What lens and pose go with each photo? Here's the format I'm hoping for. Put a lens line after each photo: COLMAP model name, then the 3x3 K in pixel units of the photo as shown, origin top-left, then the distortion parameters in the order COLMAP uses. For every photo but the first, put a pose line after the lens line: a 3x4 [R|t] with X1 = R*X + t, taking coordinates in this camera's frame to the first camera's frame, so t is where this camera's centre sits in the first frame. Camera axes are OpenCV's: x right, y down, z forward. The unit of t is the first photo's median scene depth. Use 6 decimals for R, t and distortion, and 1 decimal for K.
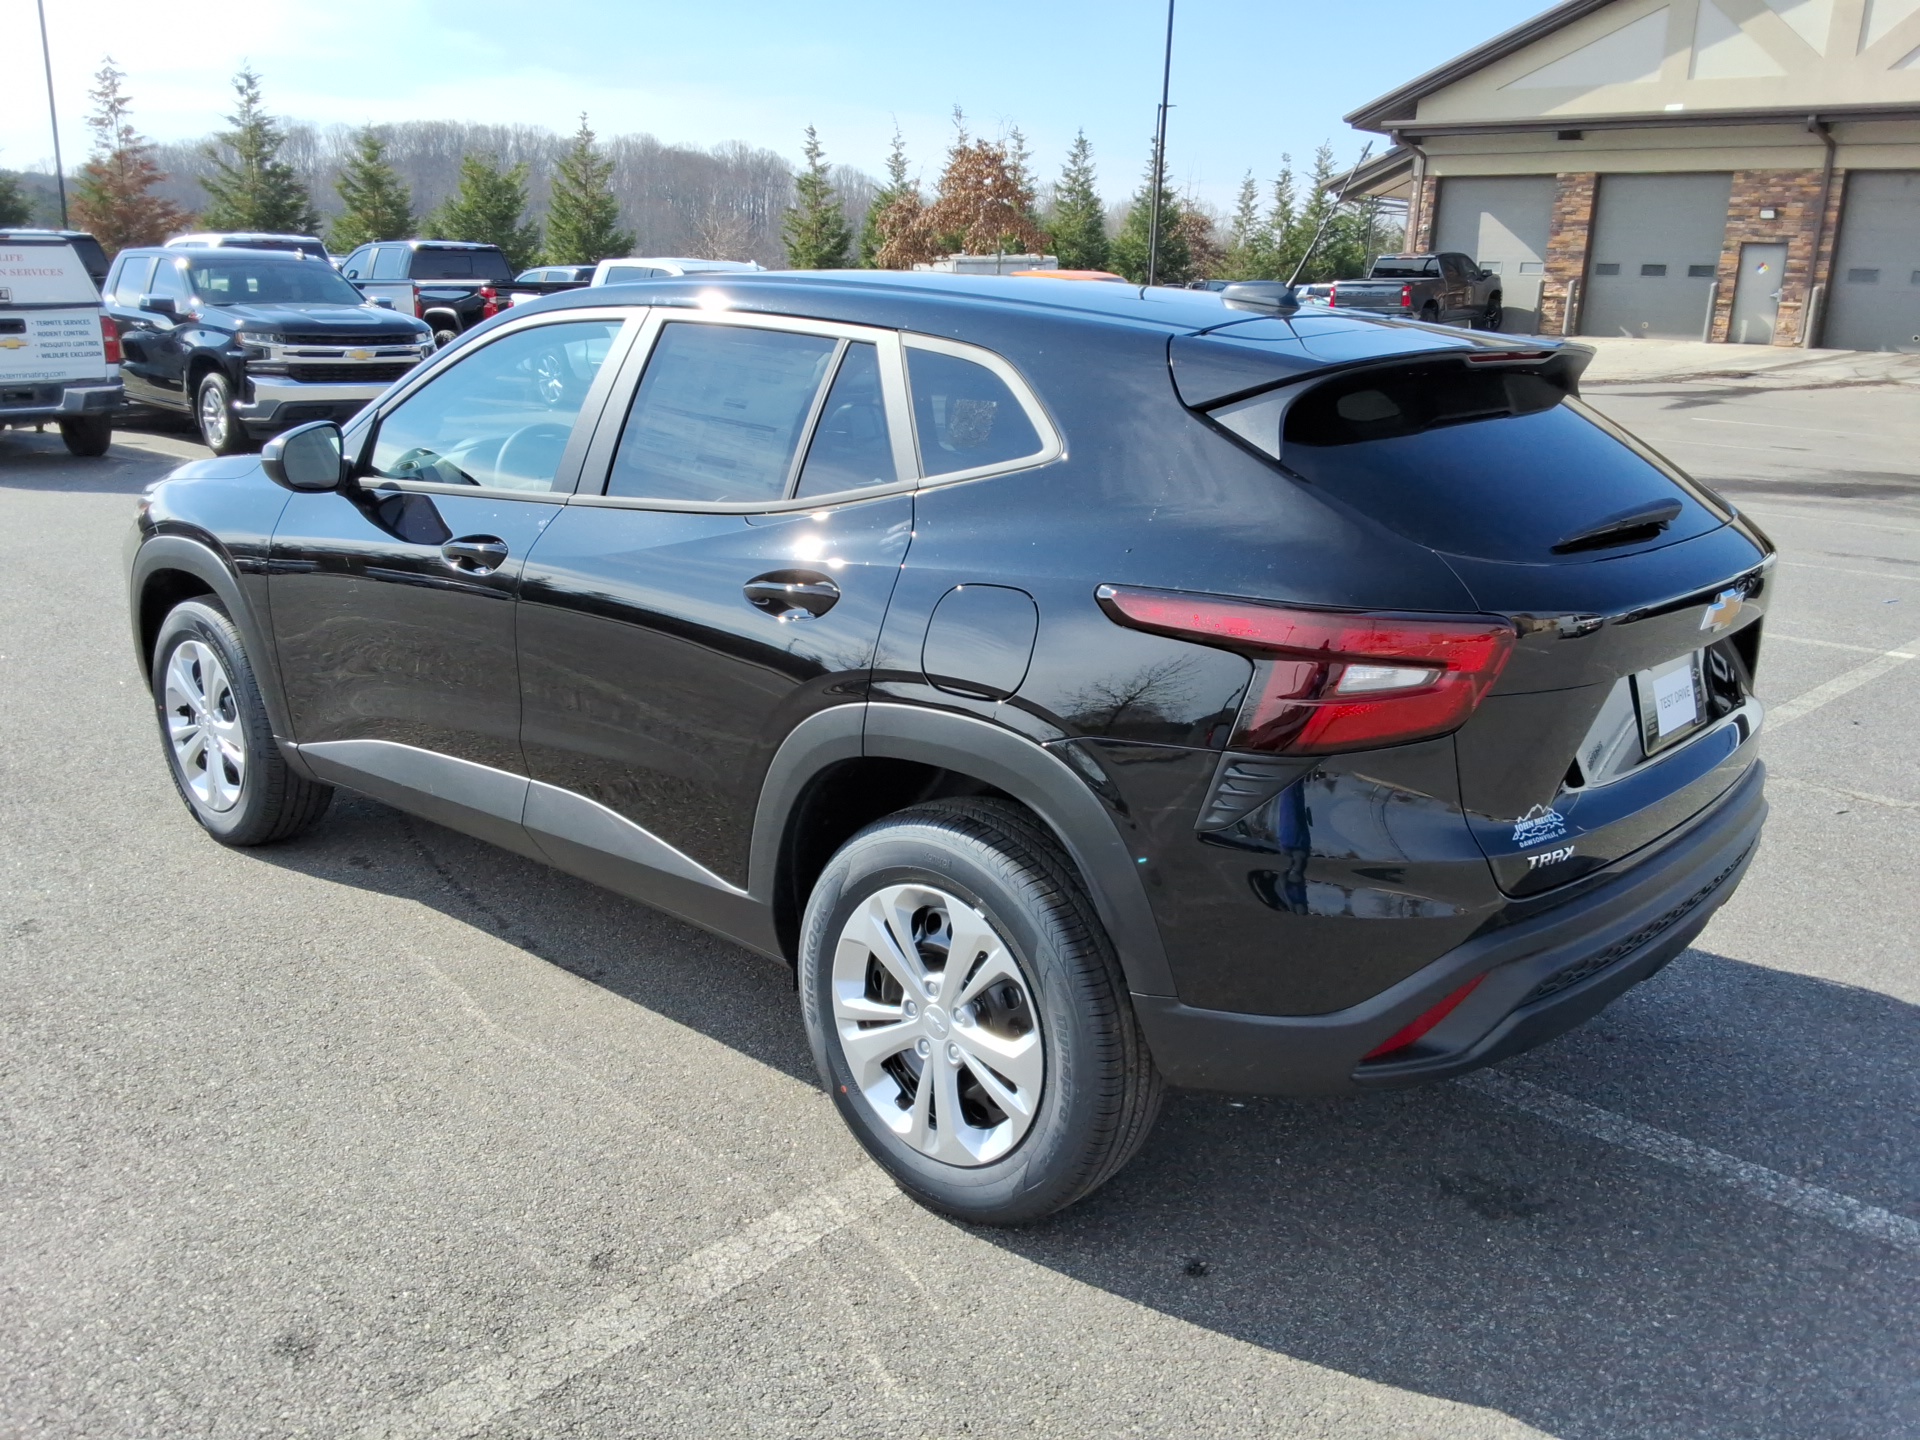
lens RADIAL K [[1529.8, 0, 967.0], [0, 1529.8, 710.8], [0, 0, 1]] dist [0.107317, -0.158488]
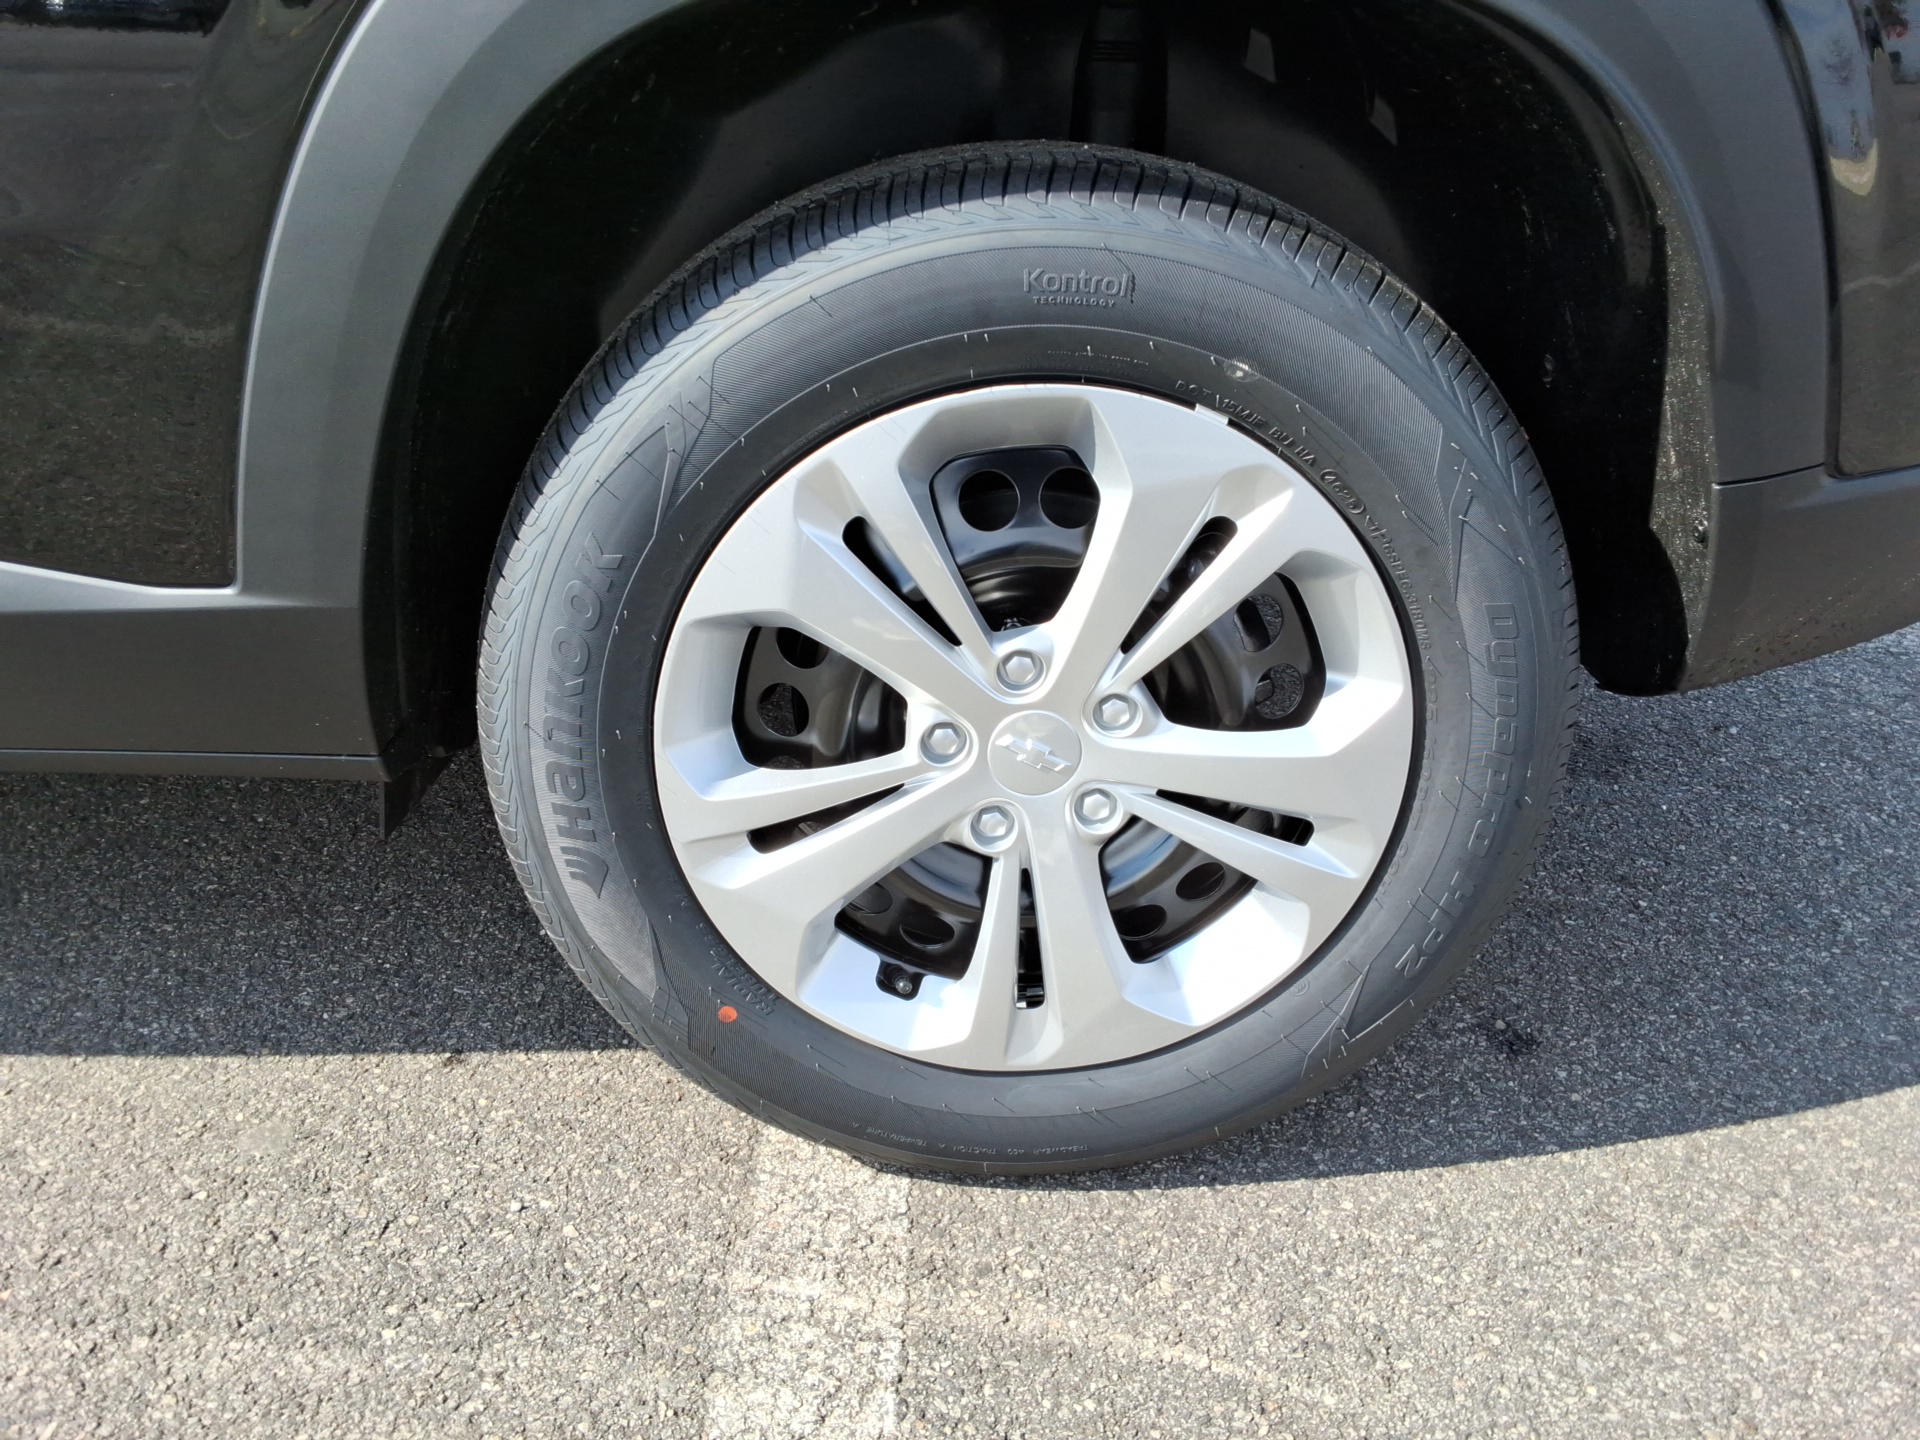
lens RADIAL K [[1529.8, 0, 974.1], [0, 1529.8, 729.0], [0, 0, 1]] dist [0.107317, -0.158488]
pose [[0.727589, -0.296011, 0.618864, -0.260879], [0.160383, 0.950514, 0.266085, 0.091360], [-0.667002, -0.094346, 0.739058, 0.716708]]
